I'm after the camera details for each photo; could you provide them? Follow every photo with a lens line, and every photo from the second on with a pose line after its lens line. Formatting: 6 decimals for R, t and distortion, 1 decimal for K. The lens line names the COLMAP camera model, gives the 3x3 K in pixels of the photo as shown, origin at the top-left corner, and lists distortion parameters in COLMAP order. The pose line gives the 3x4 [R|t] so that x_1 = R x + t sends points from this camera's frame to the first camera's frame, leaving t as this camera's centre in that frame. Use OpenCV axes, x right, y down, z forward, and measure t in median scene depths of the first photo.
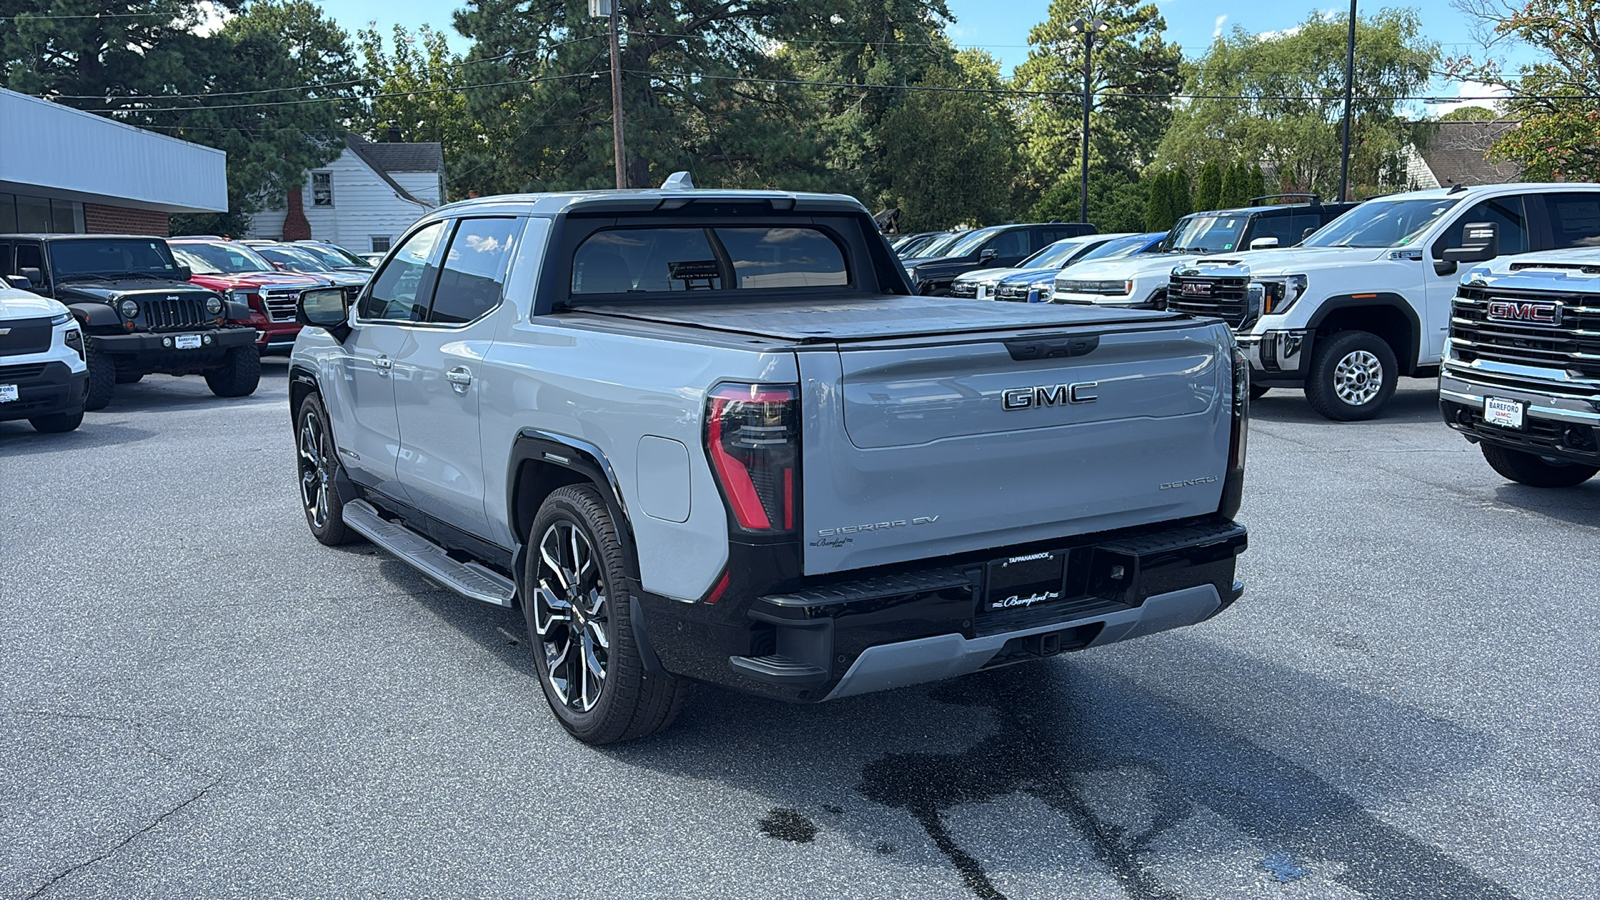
lens RADIAL K [[1372.9, 0, 766.0], [0, 1372.9, 439.4], [0, 0, 1]] dist [0.030485, -0.024851]
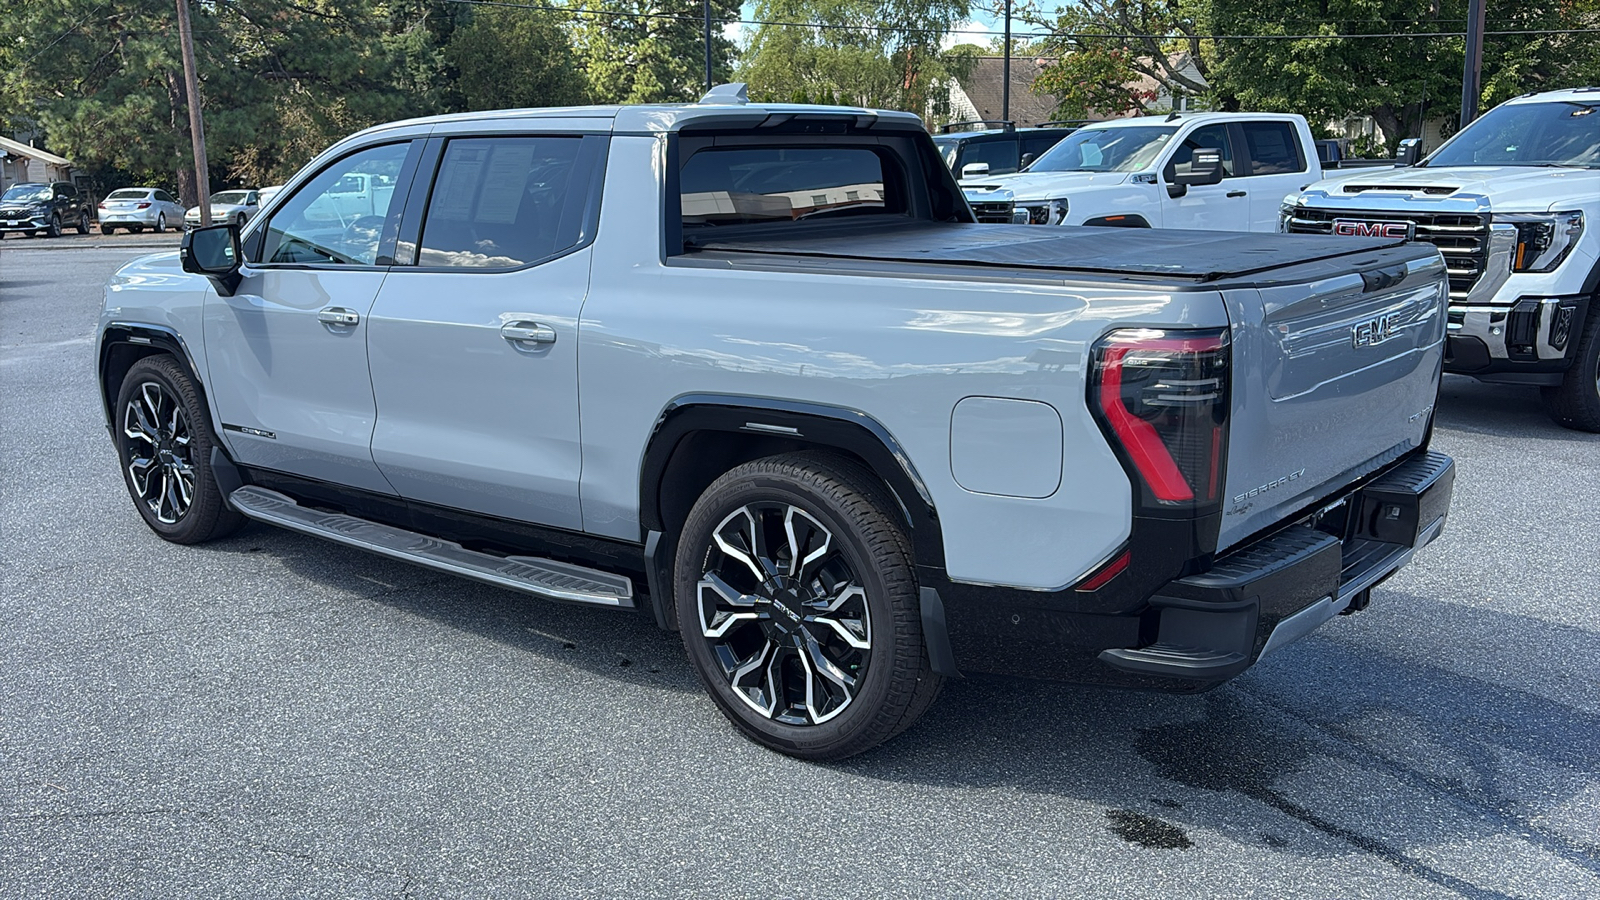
lens RADIAL K [[1372.9, 0, 766.0], [0, 1372.9, 439.4], [0, 0, 1]] dist [0.030485, -0.024851]
pose [[0.948703, -0.062906, 0.309849, -0.230516], [0.046814, 0.997153, 0.059107, -0.015866], [-0.312685, -0.041569, 0.948947, 0.120764]]
